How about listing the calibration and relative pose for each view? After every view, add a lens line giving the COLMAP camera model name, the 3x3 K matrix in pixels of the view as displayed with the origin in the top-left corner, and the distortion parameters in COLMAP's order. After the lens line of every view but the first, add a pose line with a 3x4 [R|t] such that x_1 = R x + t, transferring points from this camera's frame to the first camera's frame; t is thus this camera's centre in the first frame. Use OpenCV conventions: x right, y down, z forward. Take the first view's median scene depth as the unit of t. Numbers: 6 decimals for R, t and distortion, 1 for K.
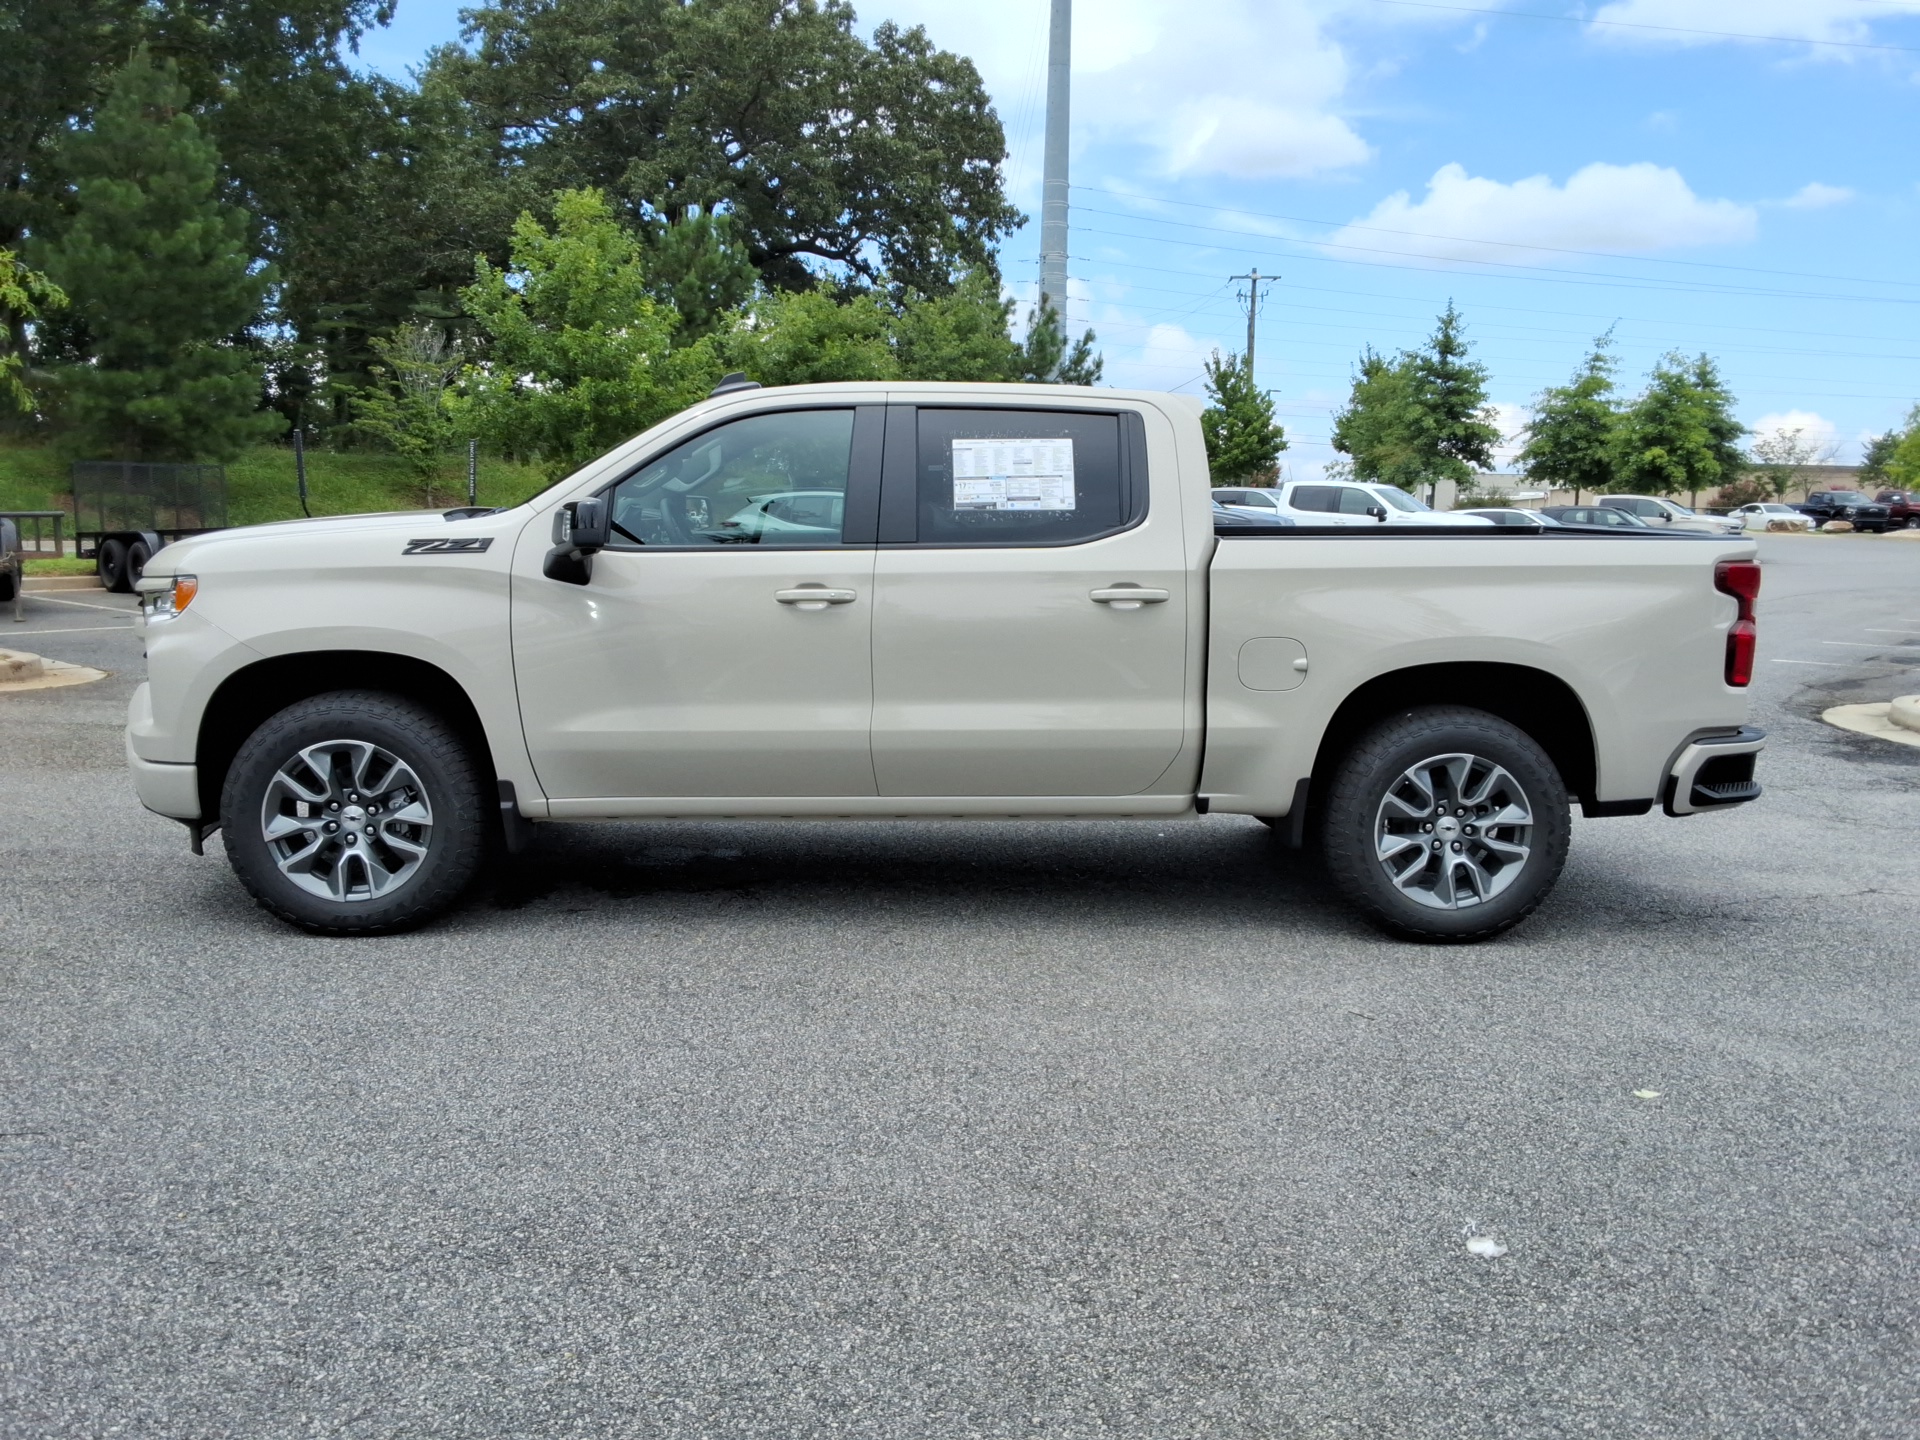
lens RADIAL K [[1535.4, 0, 967.5], [0, 1535.4, 716.1], [0, 0, 1]] dist [0.102495, -0.156756]
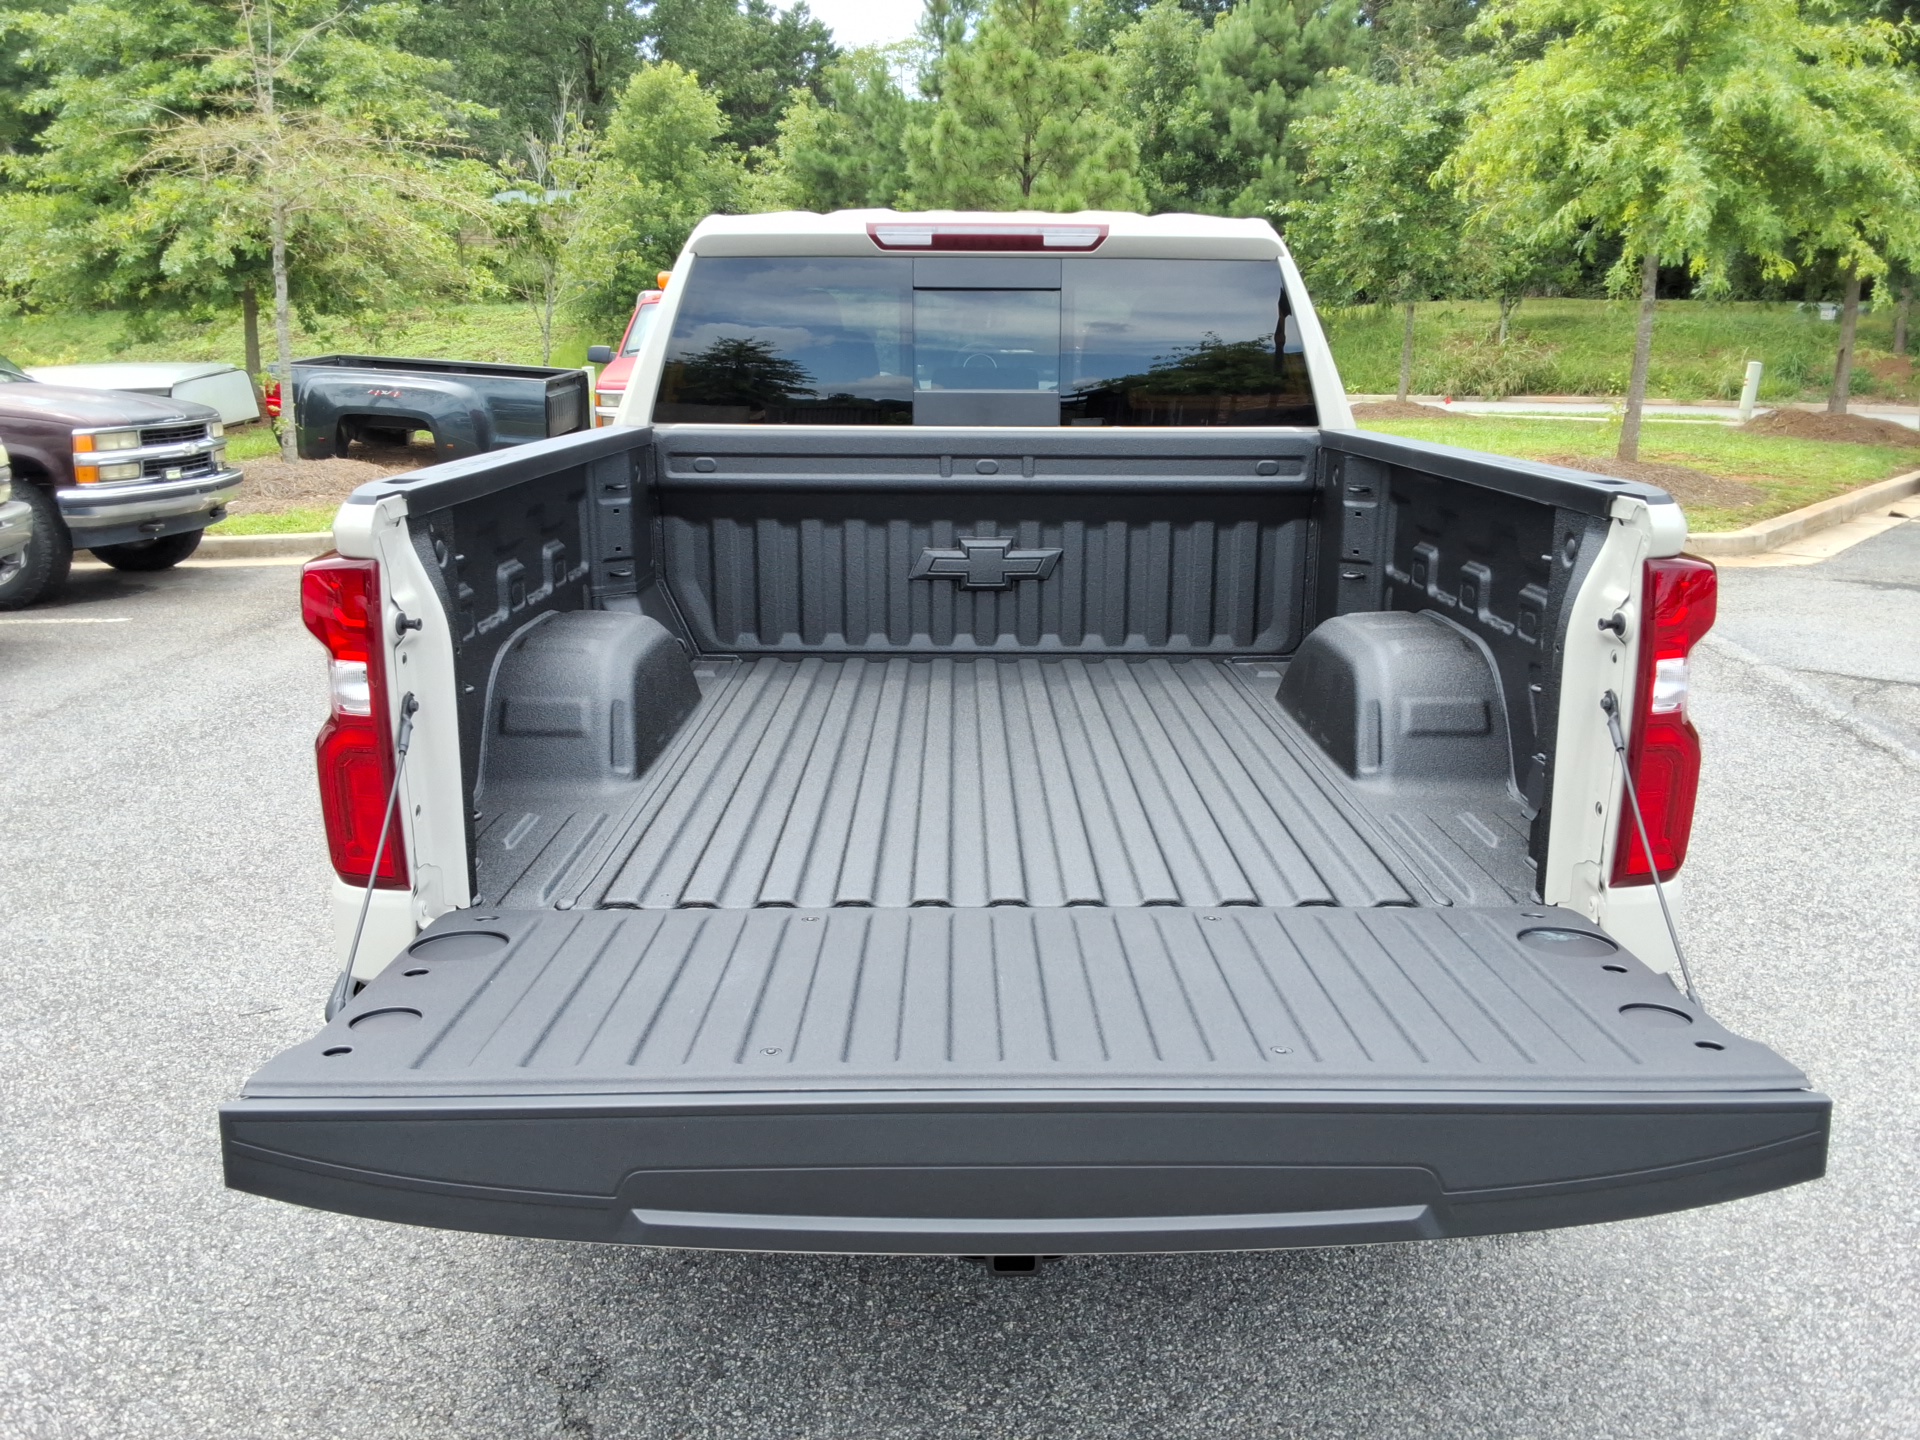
lens RADIAL K [[1535.4, 0, 970.7], [0, 1535.4, 718.5], [0, 0, 1]] dist [0.102495, -0.156756]
pose [[-0.033708, 0.223624, -0.974092, 0.833194], [-0.148681, 0.962679, 0.226149, -0.162036], [0.988311, 0.152452, 0.000799, 1.112701]]
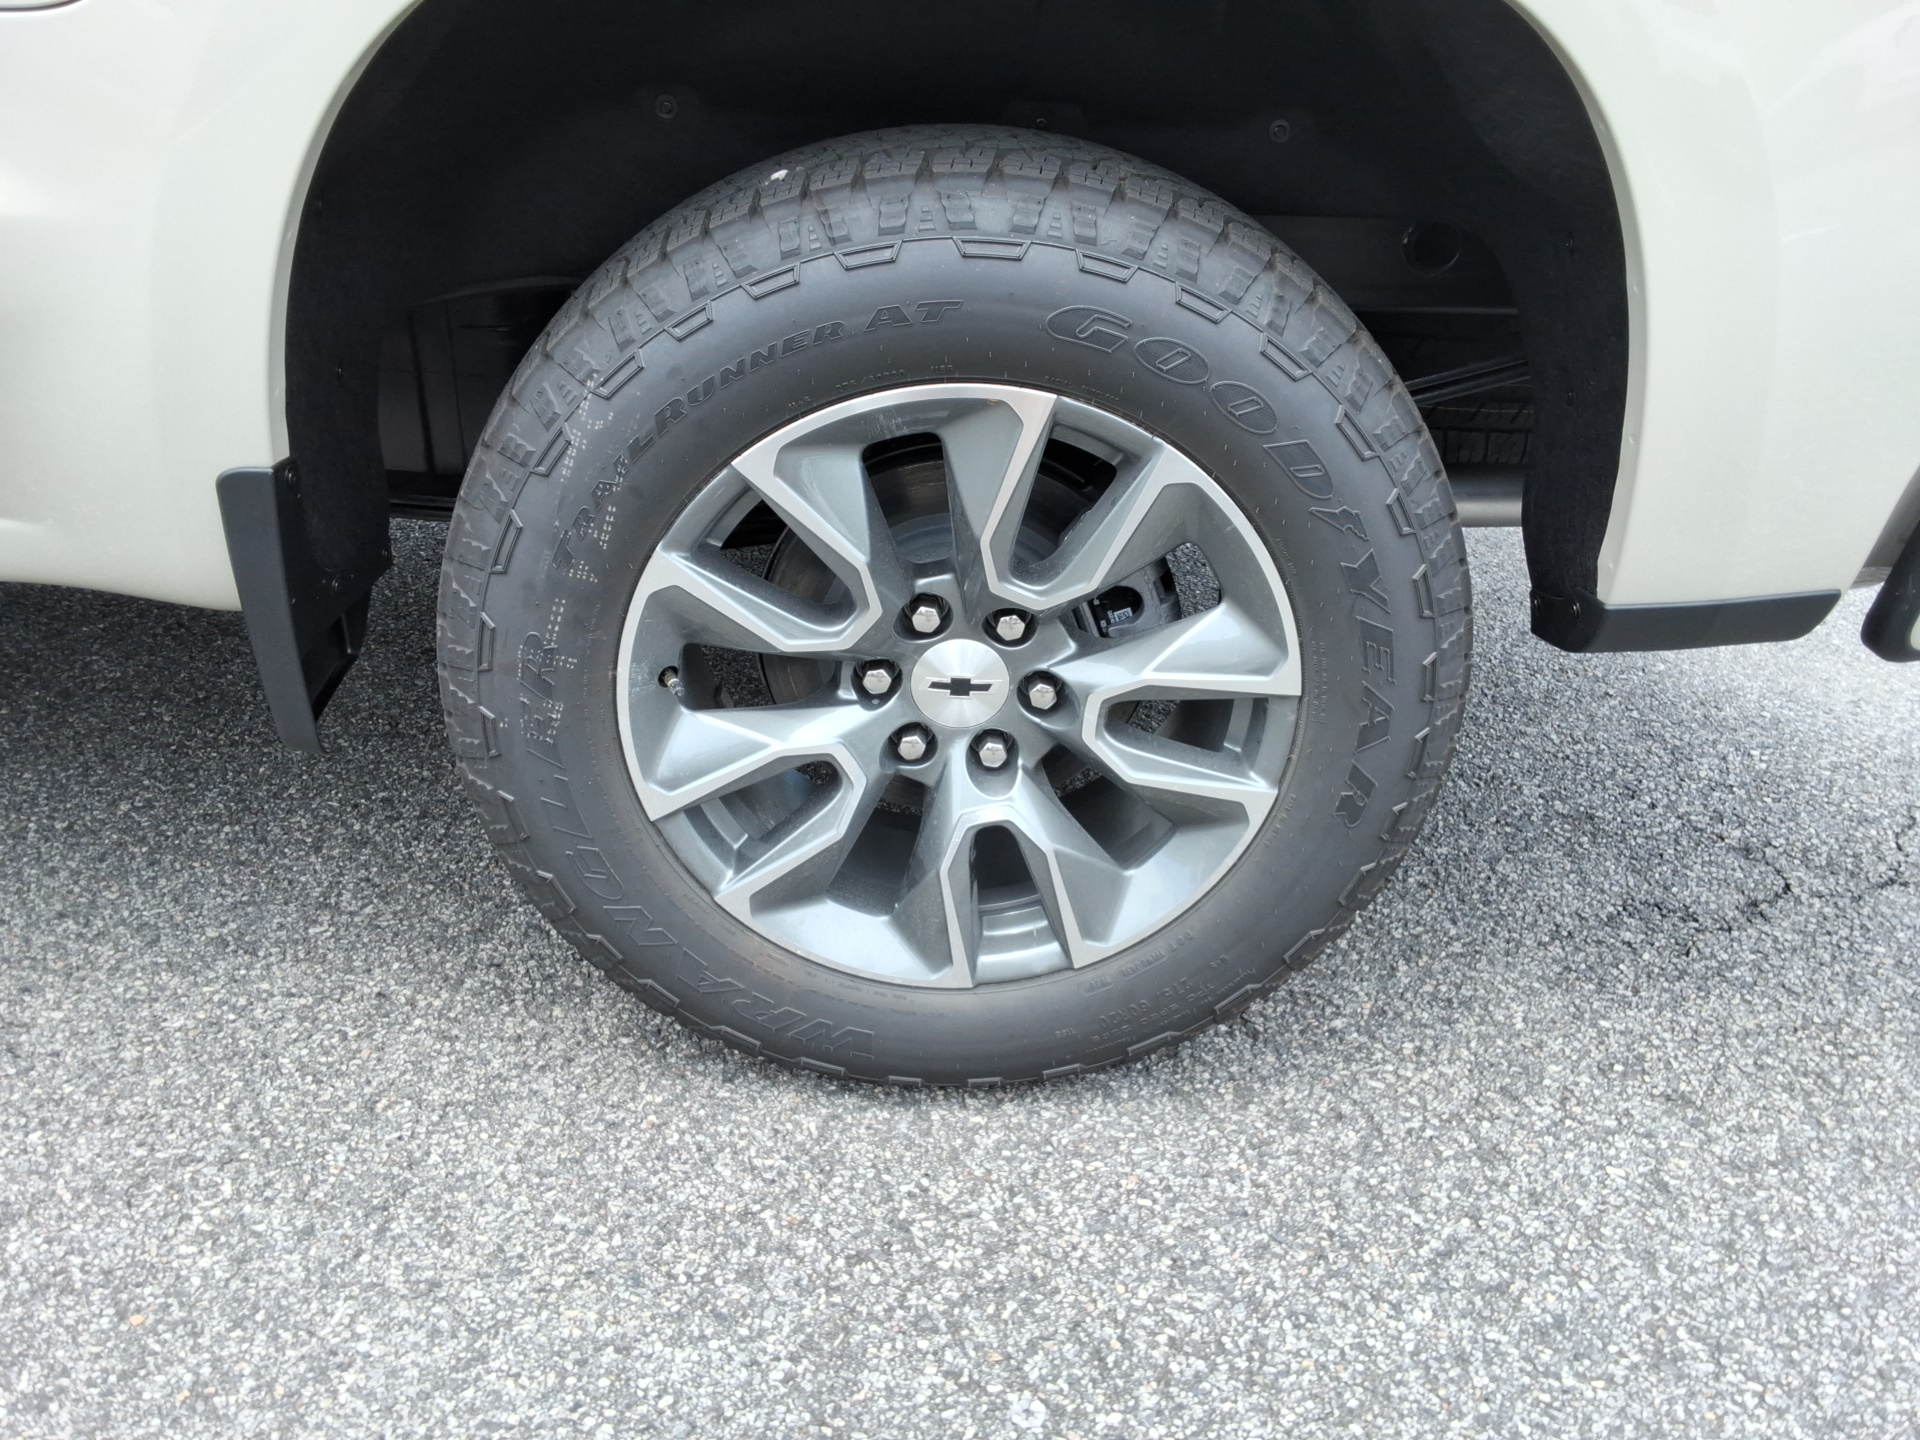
lens RADIAL K [[1535.4, 0, 966.0], [0, 1535.4, 705.4], [0, 0, 1]] dist [0.102495, -0.156756]
pose [[0.999276, 0.037965, 0.002568, 0.301057], [-0.036554, 0.939016, 0.341924, -0.005824], [0.010570, -0.341770, 0.939724, 0.750249]]
